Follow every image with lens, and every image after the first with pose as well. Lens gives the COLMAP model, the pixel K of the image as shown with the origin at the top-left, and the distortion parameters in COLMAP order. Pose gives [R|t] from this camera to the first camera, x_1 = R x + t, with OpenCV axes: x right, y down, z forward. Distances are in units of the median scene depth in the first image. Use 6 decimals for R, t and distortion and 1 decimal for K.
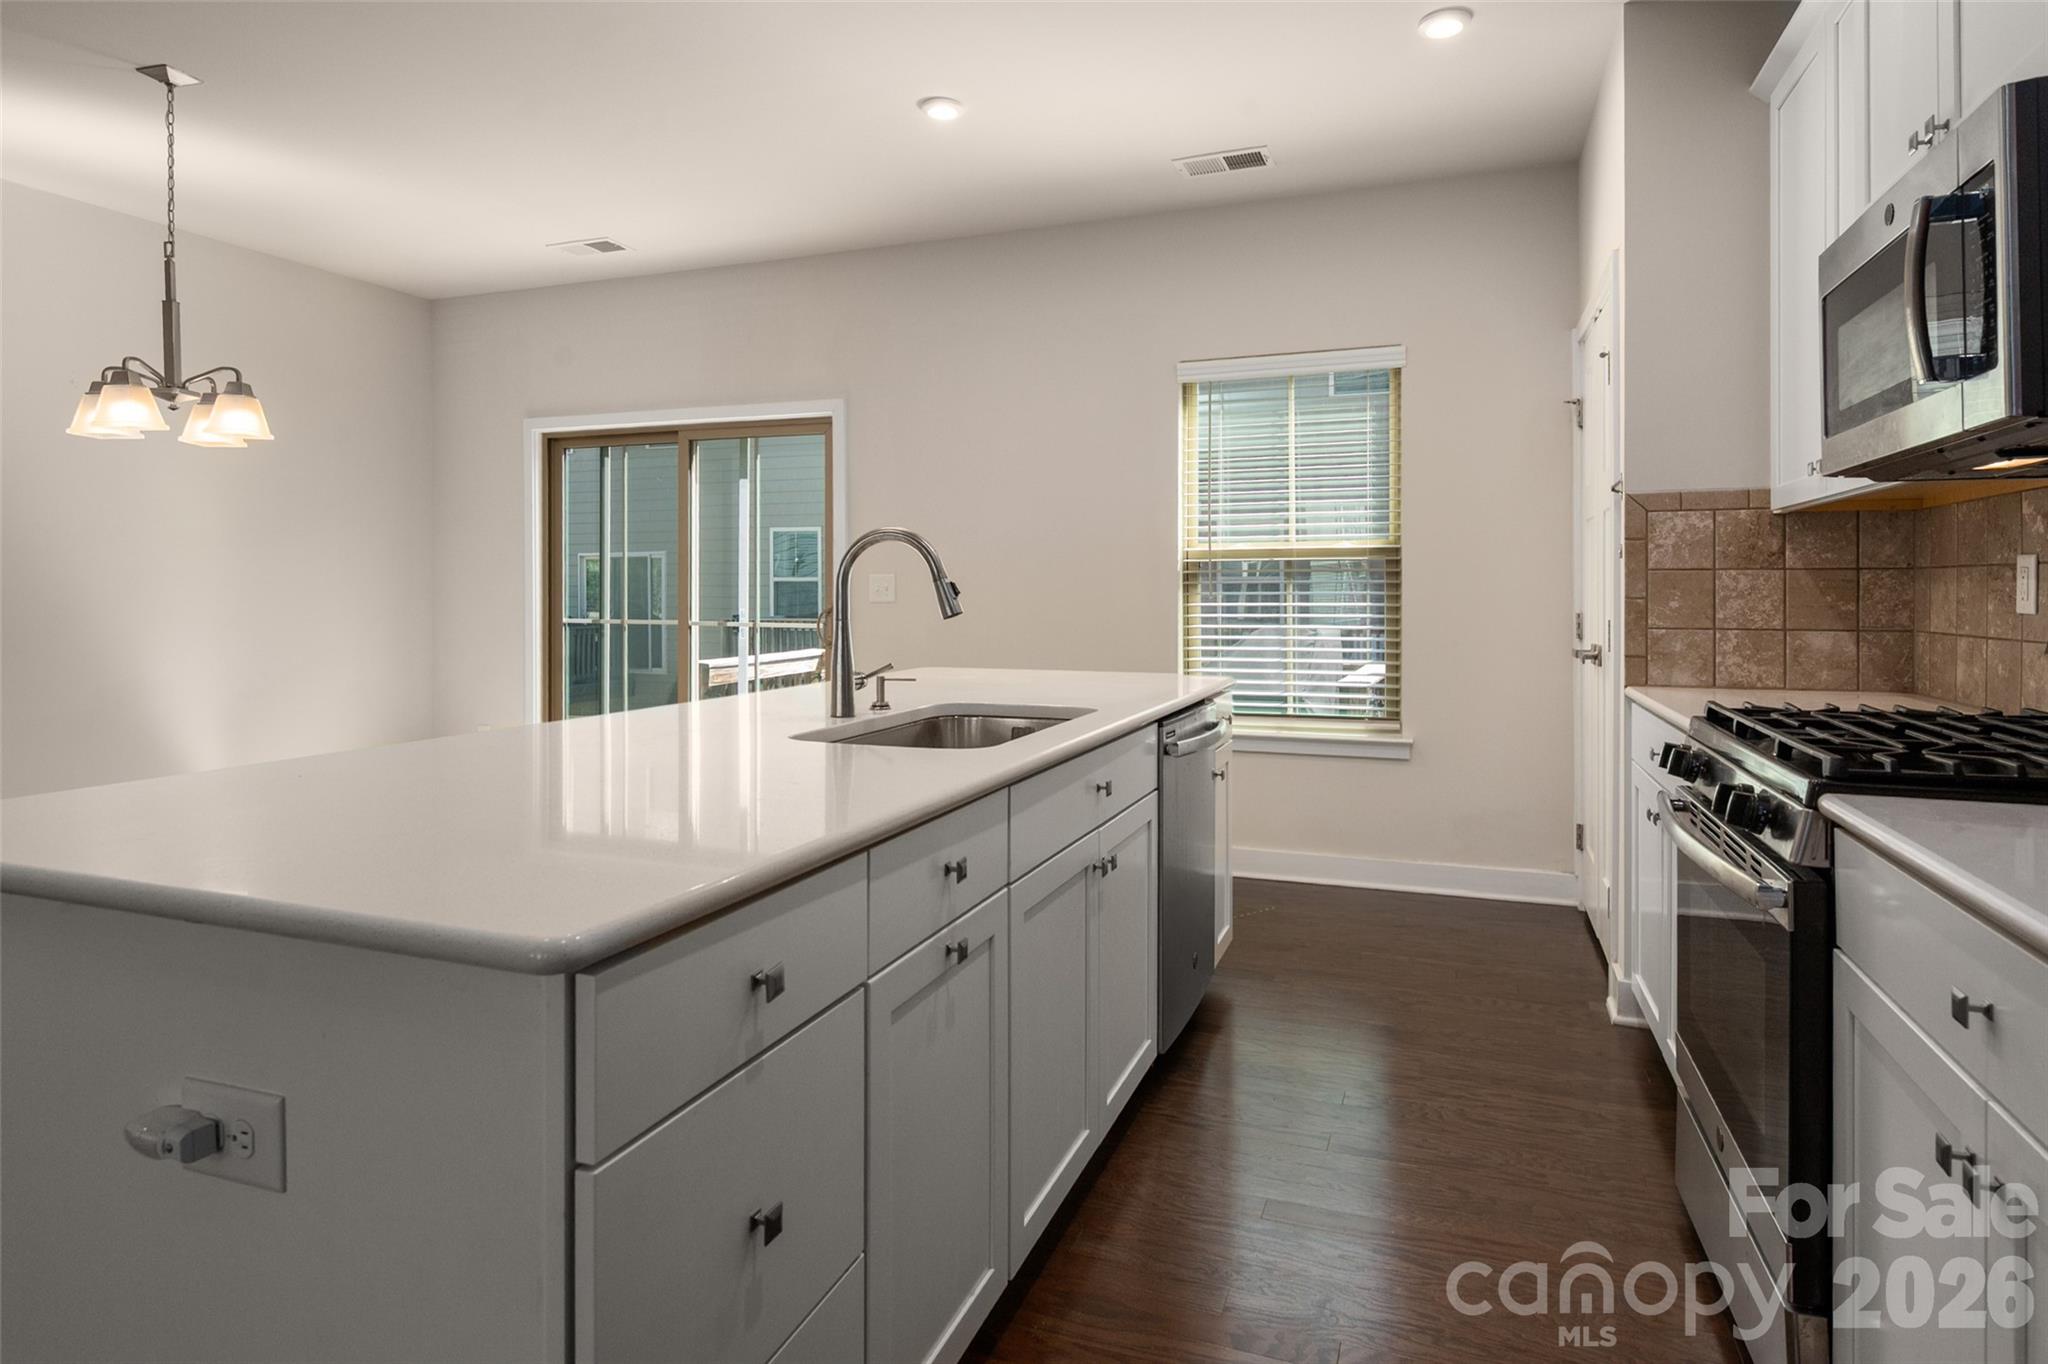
lens RADIAL K [[1151.3, 0, 1019.8], [0, 1151.3, 581.6], [0, 0, 1]] dist [-0.005740, 0.008874]
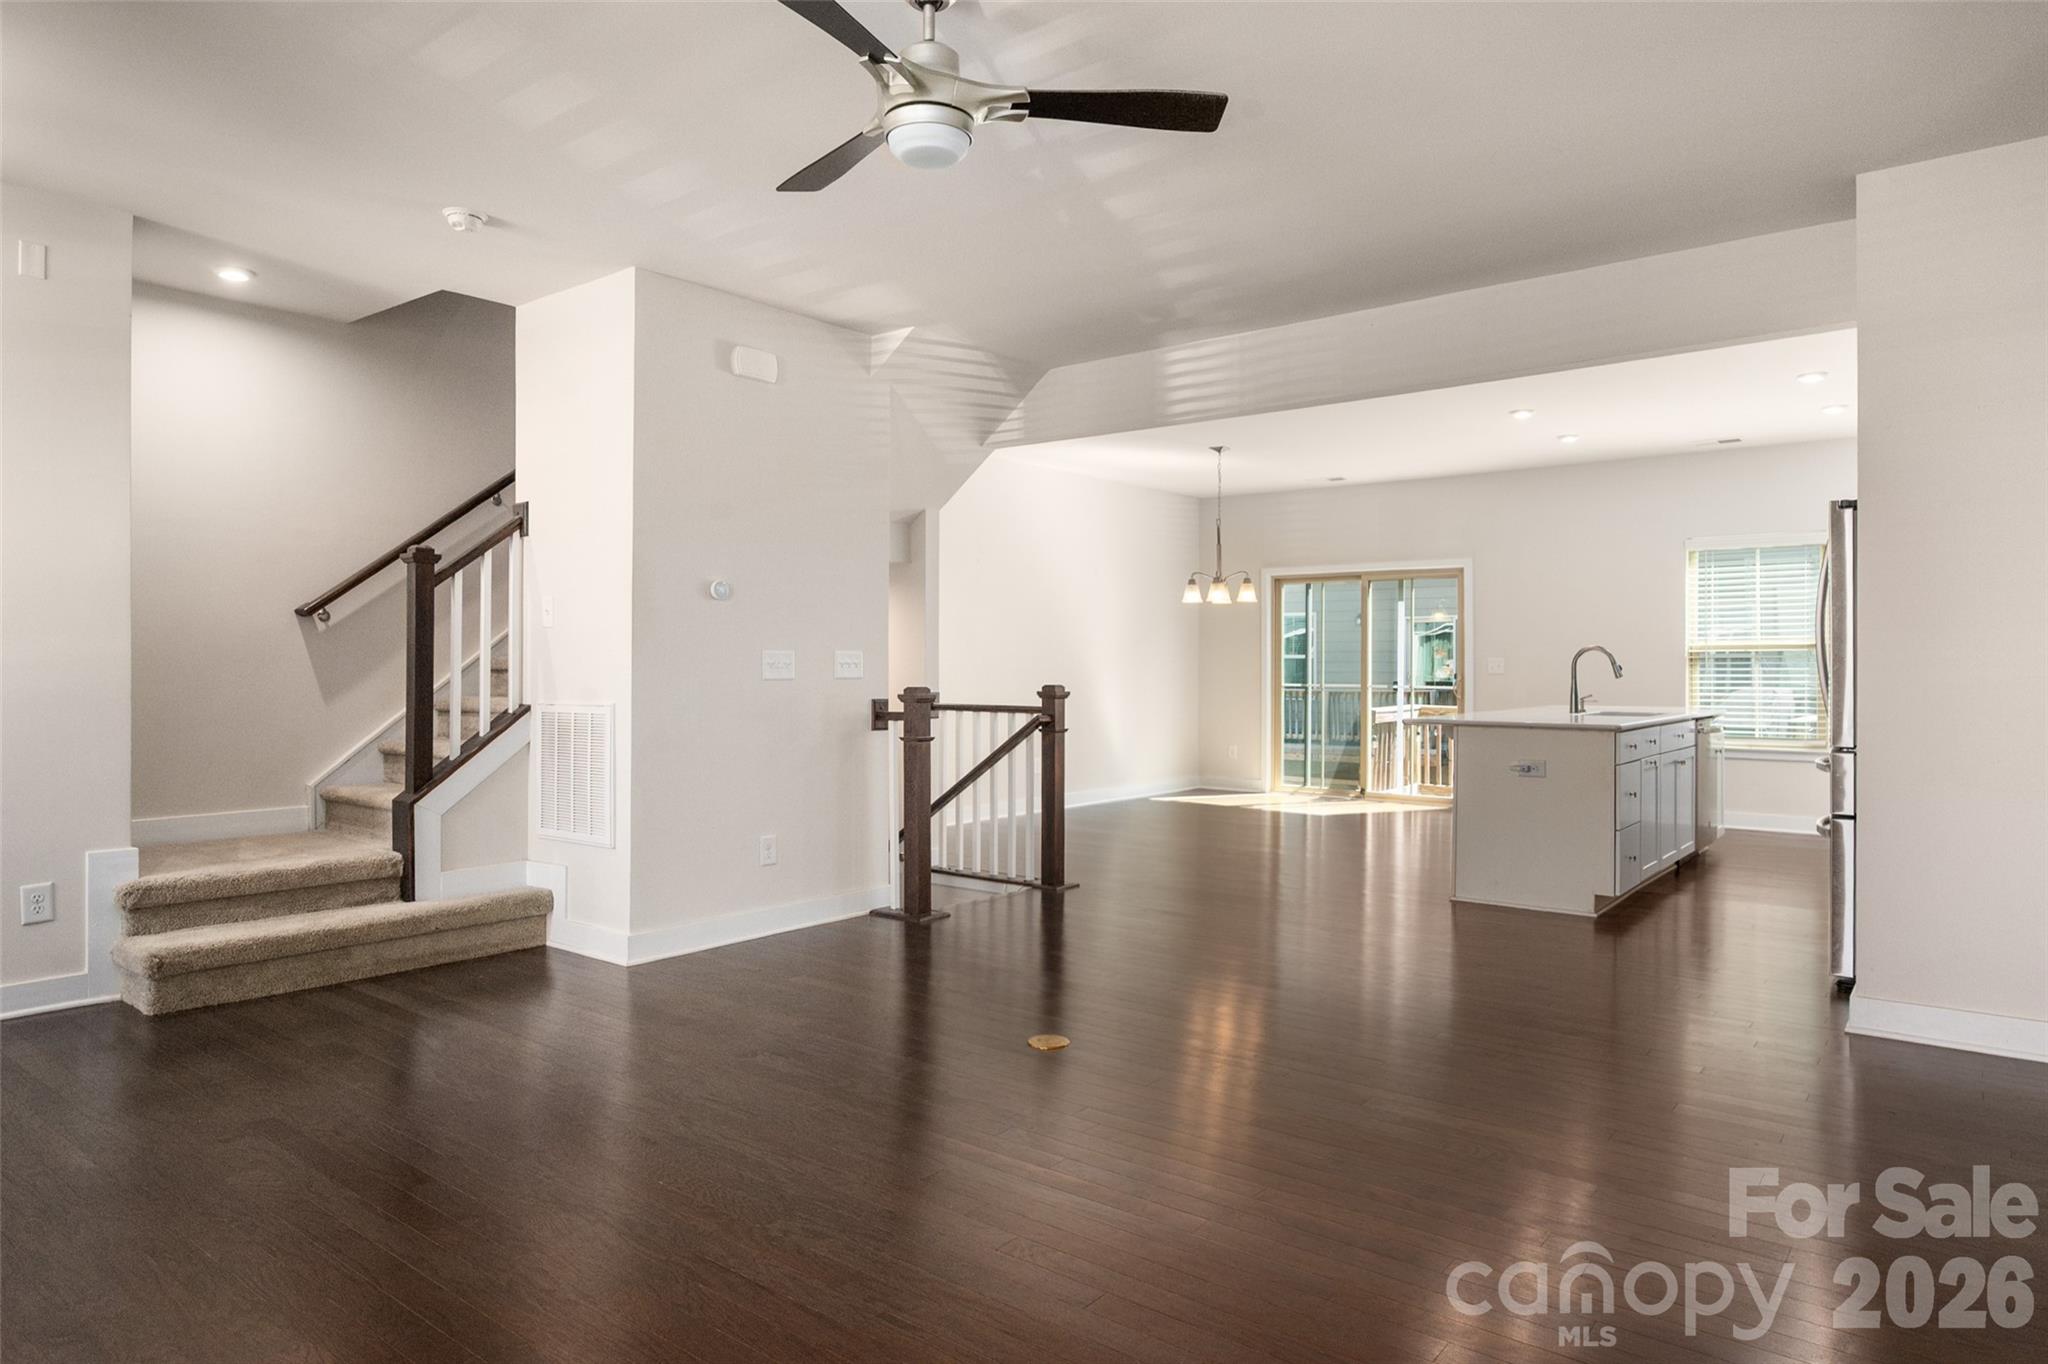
lens RADIAL K [[1235.2, 0, 1041.4], [0, 1235.2, 657.2], [0, 0, 1]] dist [-0.007309, 0.003811]
pose [[0.954079, -0.001235, -0.299551, -0.247482], [0.001616, 0.999998, 0.001024, -0.012454], [0.299549, -0.001461, 0.954080, -1.139282]]
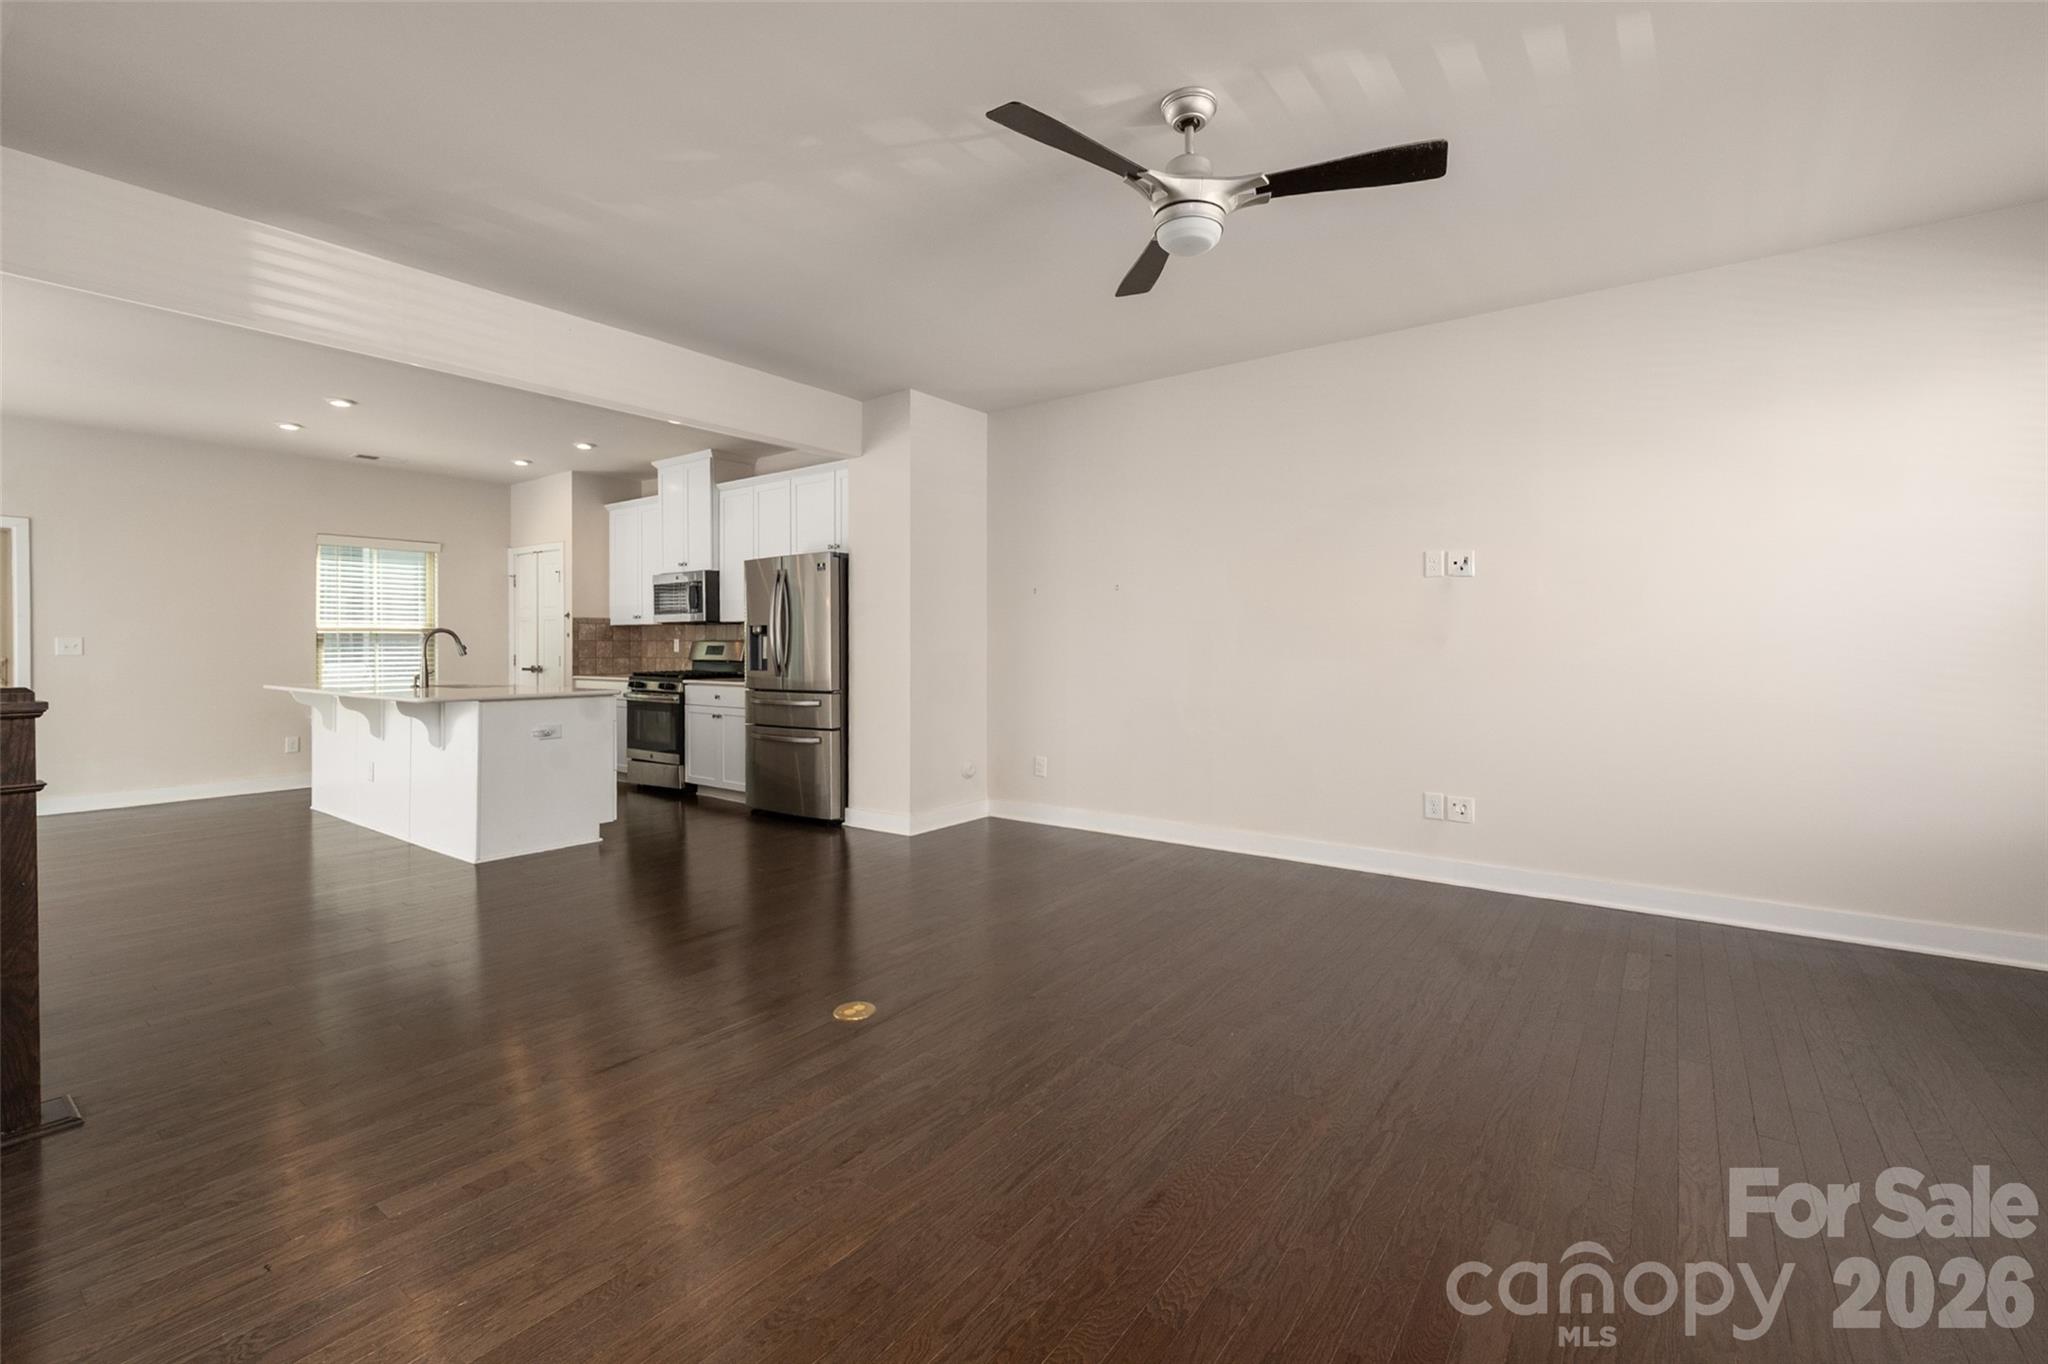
lens RADIAL K [[868.4, 0, 1038.1], [0, 868.4, 654.1], [0, 0, 1]] dist [0.011869, 0.000233]
pose [[0.269934, -0.012103, 0.962803, -1.016316], [-0.007313, 0.999866, 0.014619, -0.011783], [-0.962851, -0.010988, 0.269810, -0.647082]]
